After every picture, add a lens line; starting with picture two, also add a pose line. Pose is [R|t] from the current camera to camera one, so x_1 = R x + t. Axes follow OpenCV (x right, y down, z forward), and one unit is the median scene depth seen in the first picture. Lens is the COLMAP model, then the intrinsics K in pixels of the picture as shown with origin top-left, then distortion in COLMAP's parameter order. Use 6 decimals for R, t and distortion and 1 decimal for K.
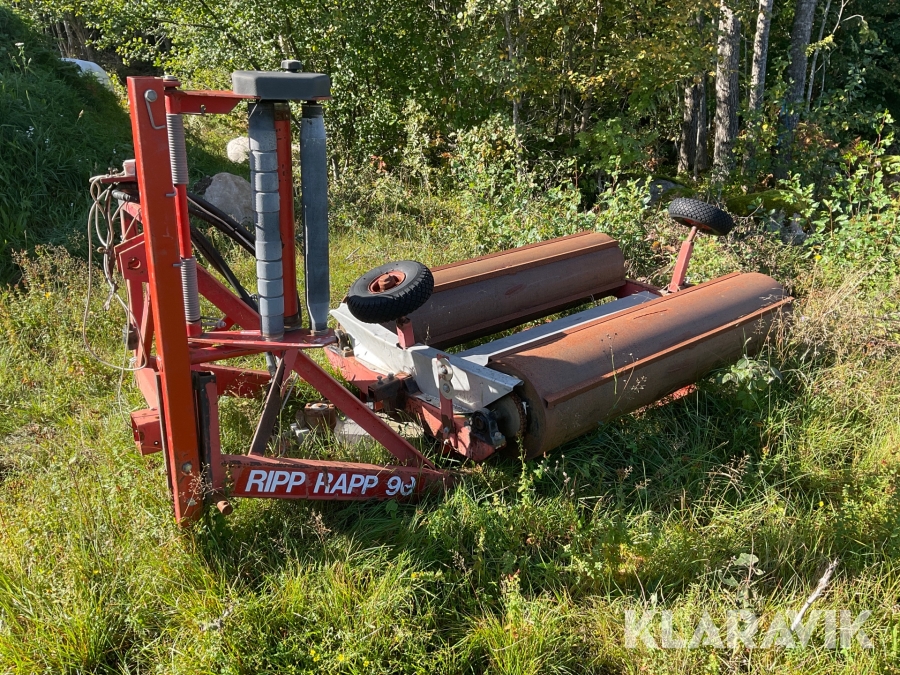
lens RADIAL K [[746.4, 0, 448.1], [0, 746.4, 334.9], [0, 0, 1]] dist [0.112365, -0.220580]
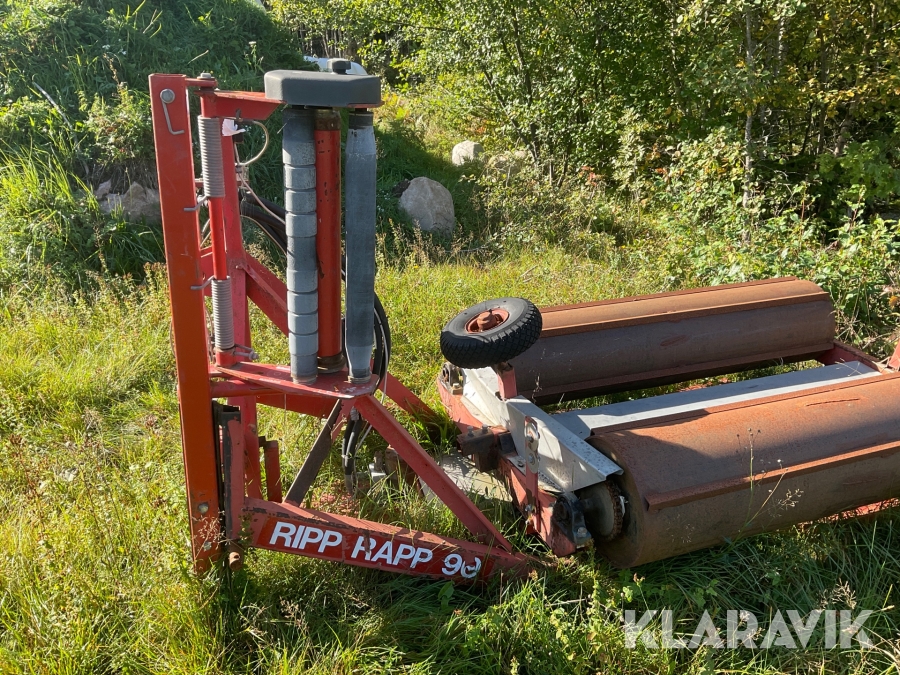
lens RADIAL K [[746.4, 0, 448.1], [0, 746.4, 334.9], [0, 0, 1]] dist [0.112365, -0.220580]
pose [[0.945619, 0.125827, -0.299952, 0.129984], [-0.127635, 0.991727, 0.013641, -0.059035], [0.299187, 0.025385, 0.953857, 0.166097]]
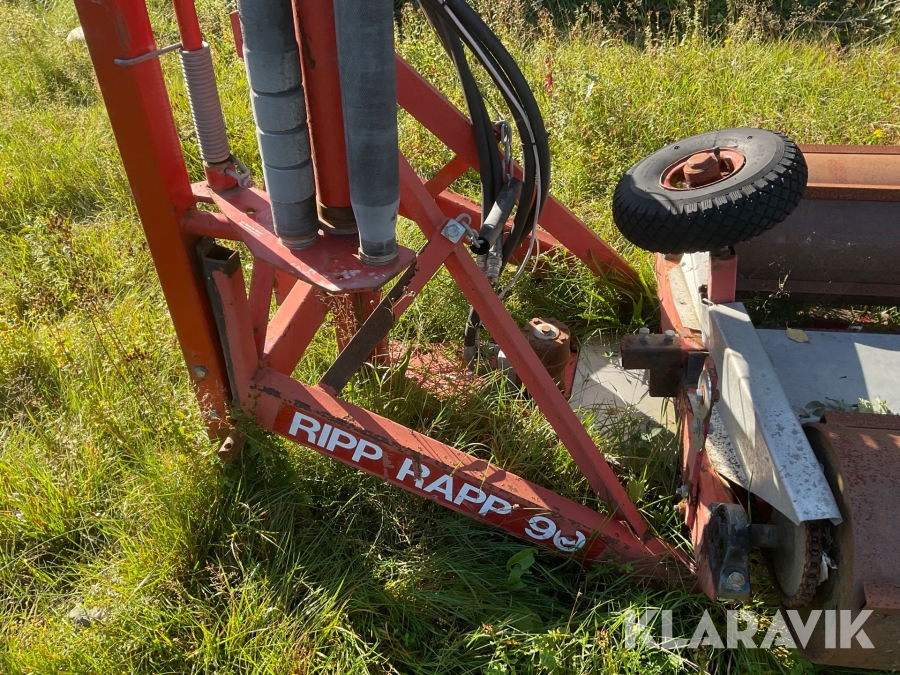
lens RADIAL K [[745.9, 0, 439.4], [0, 745.9, 339.1], [0, 0, 1]] dist [0.110393, -0.229436]
pose [[0.679700, 0.439948, -0.586902, 0.133350], [-0.232605, 0.888135, 0.396373, -0.123209], [0.695632, -0.132899, 0.705999, 0.504395]]
